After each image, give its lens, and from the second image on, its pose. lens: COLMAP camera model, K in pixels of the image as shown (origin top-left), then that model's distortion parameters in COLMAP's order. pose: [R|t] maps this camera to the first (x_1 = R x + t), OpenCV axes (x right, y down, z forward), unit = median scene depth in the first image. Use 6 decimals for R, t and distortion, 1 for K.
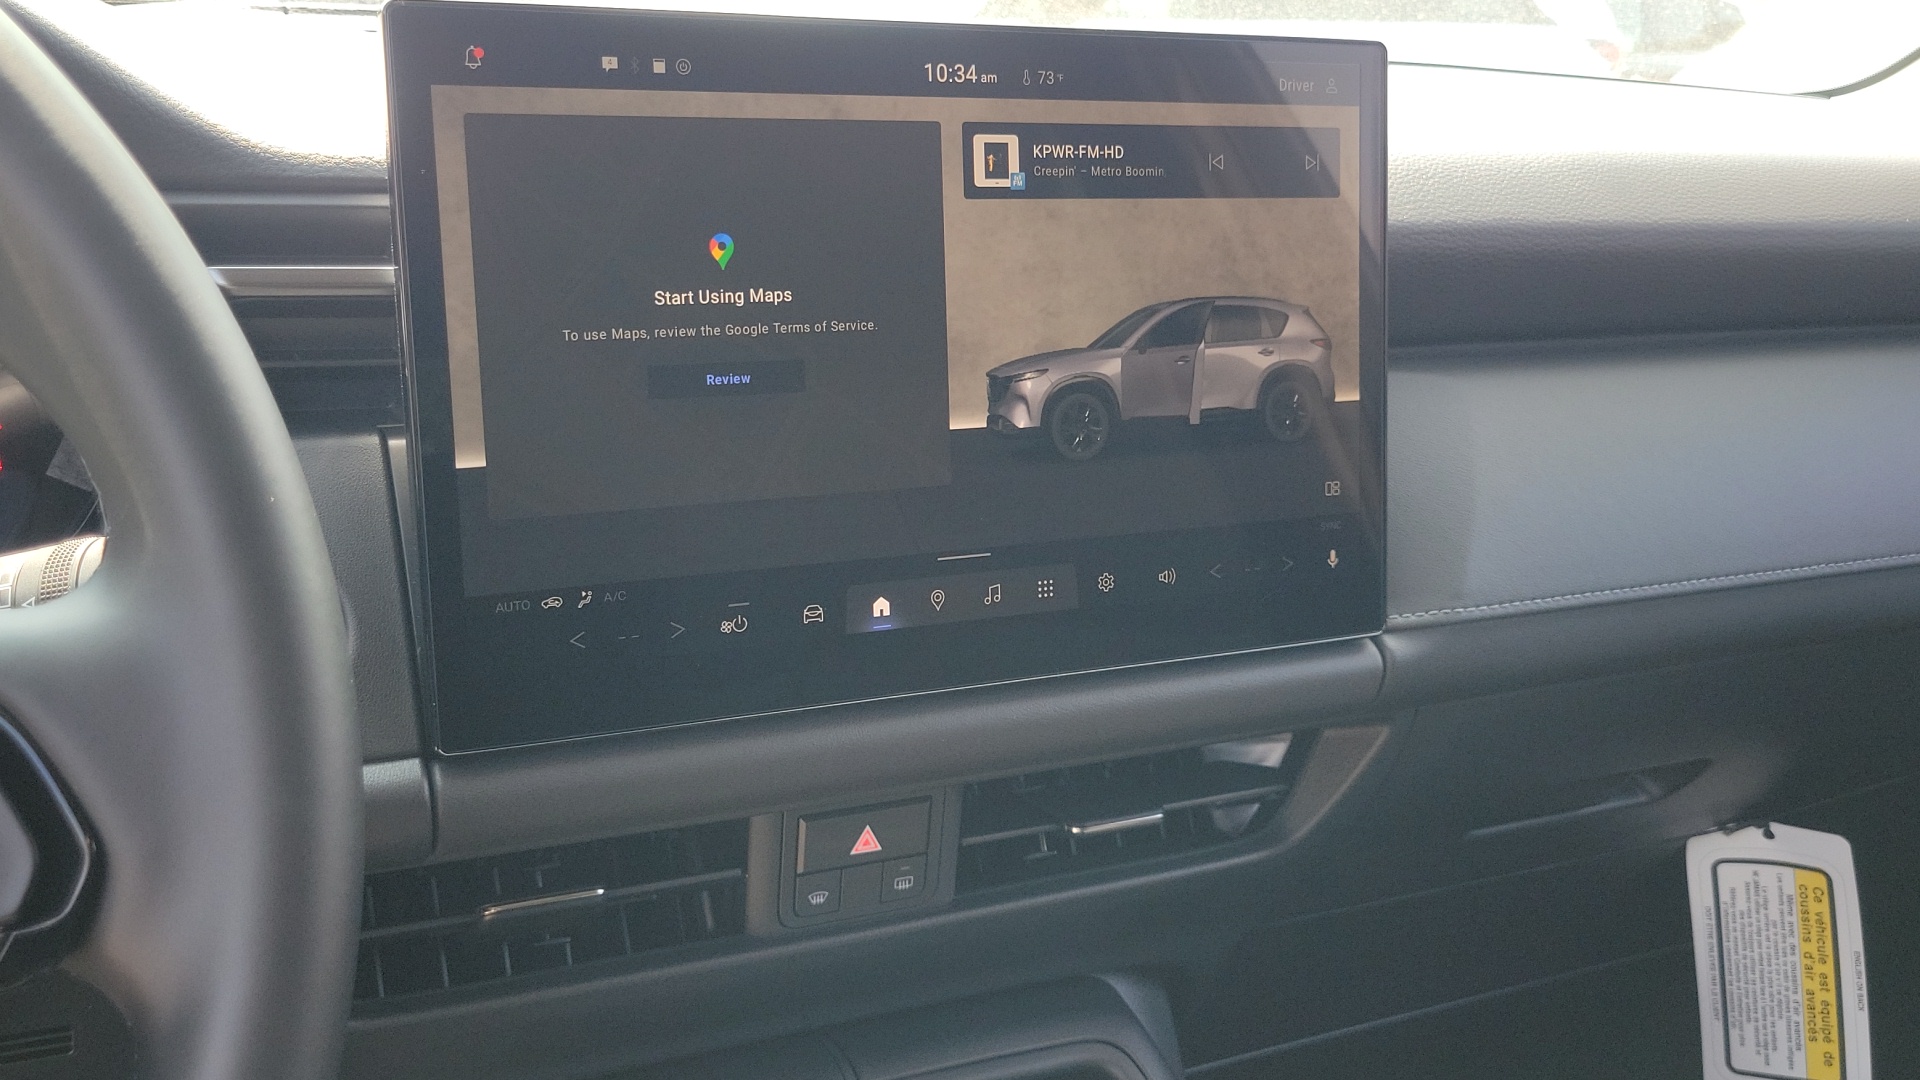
lens RADIAL K [[1931.7, 0, 975.3], [0, 1931.7, 559.2], [0, 0, 1]] dist [0.038676, 0.000000]
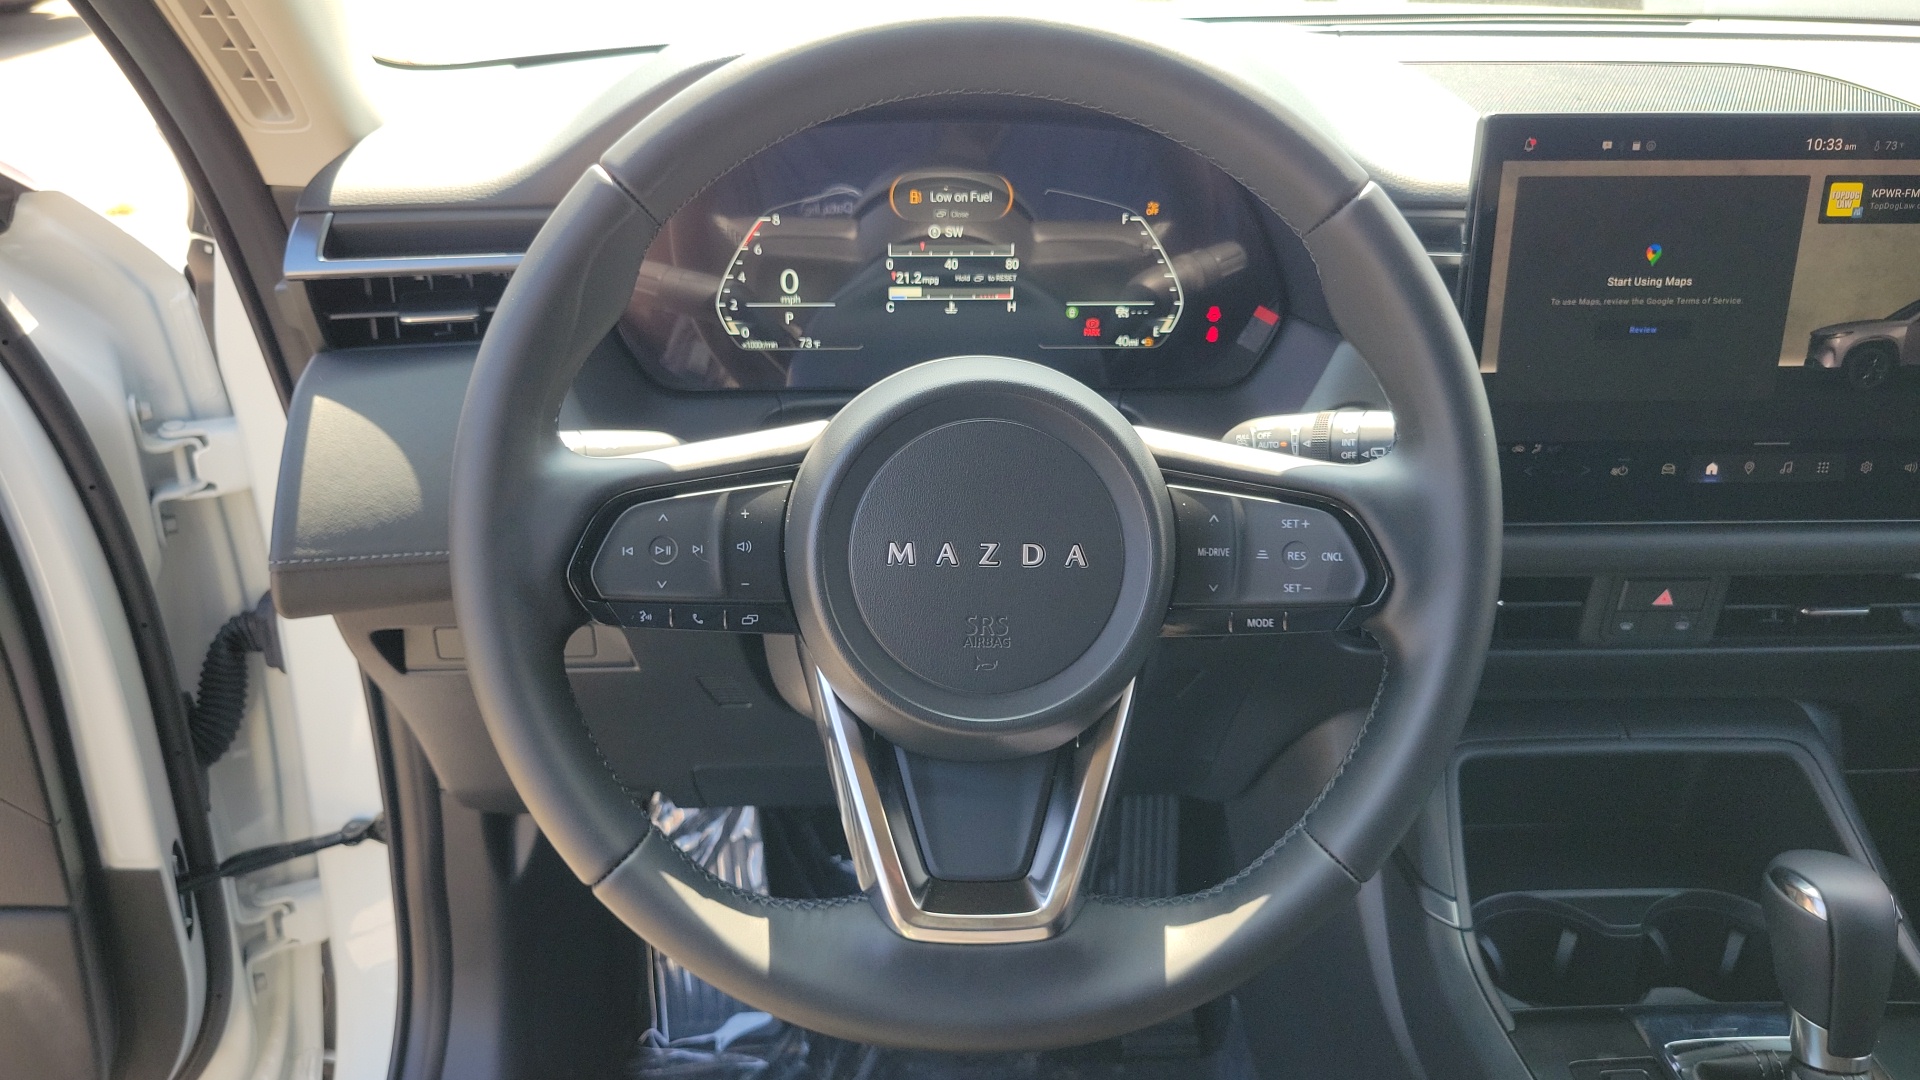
lens RADIAL K [[1474.4, 0, 962.5], [0, 1474.4, 532.2], [0, 0, 1]] dist [0.033155, -0.023827]
pose [[0.908643, 0.153340, -0.388399, -0.116629], [-0.086260, 0.979000, 0.184709, -0.091747], [0.408566, -0.134331, 0.902790, -0.383136]]
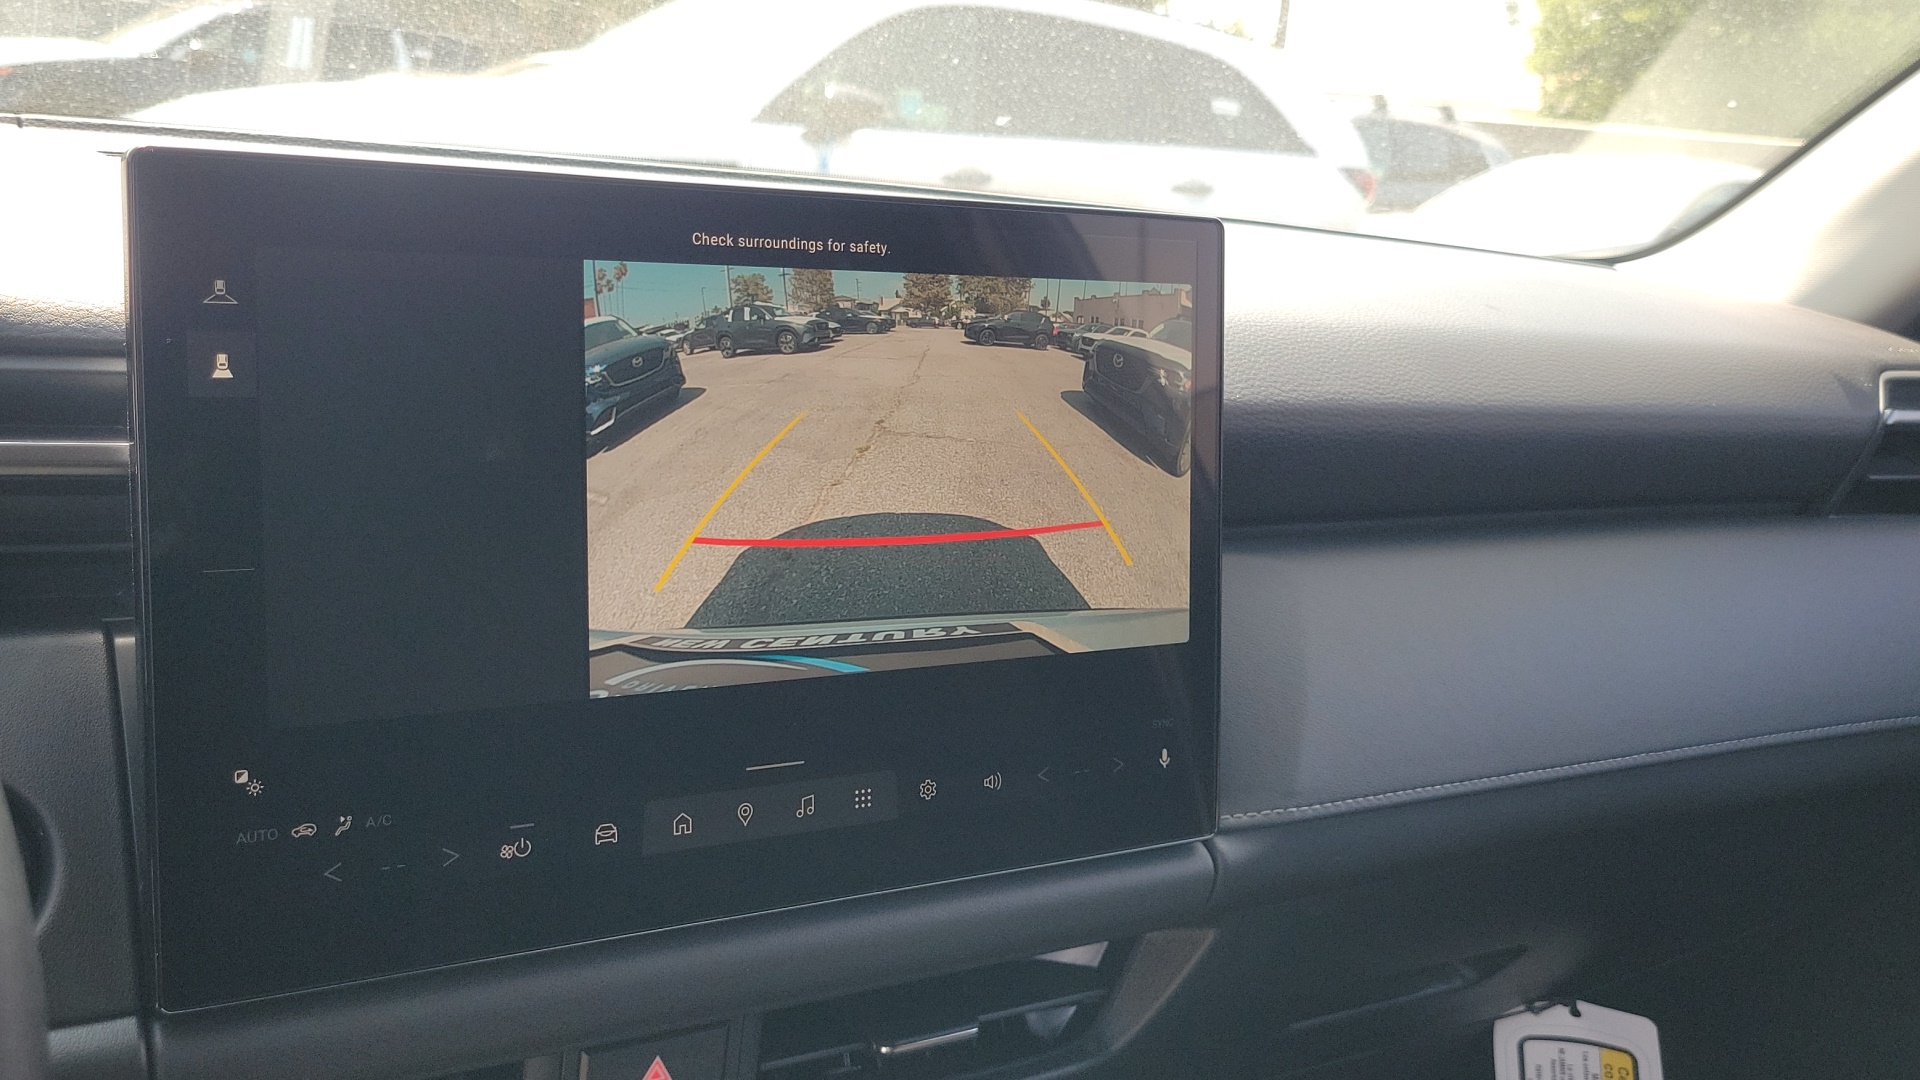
lens RADIAL K [[1924.3, 0, 967.4], [0, 1924.3, 543.0], [0, 0, 1]] dist [0.032028, 0.000000]
pose [[0.993057, 0.019126, 0.116065, -0.021096], [-0.012340, 0.998187, -0.058907, -0.048731], [-0.116981, 0.057066, 0.991493, 0.078806]]
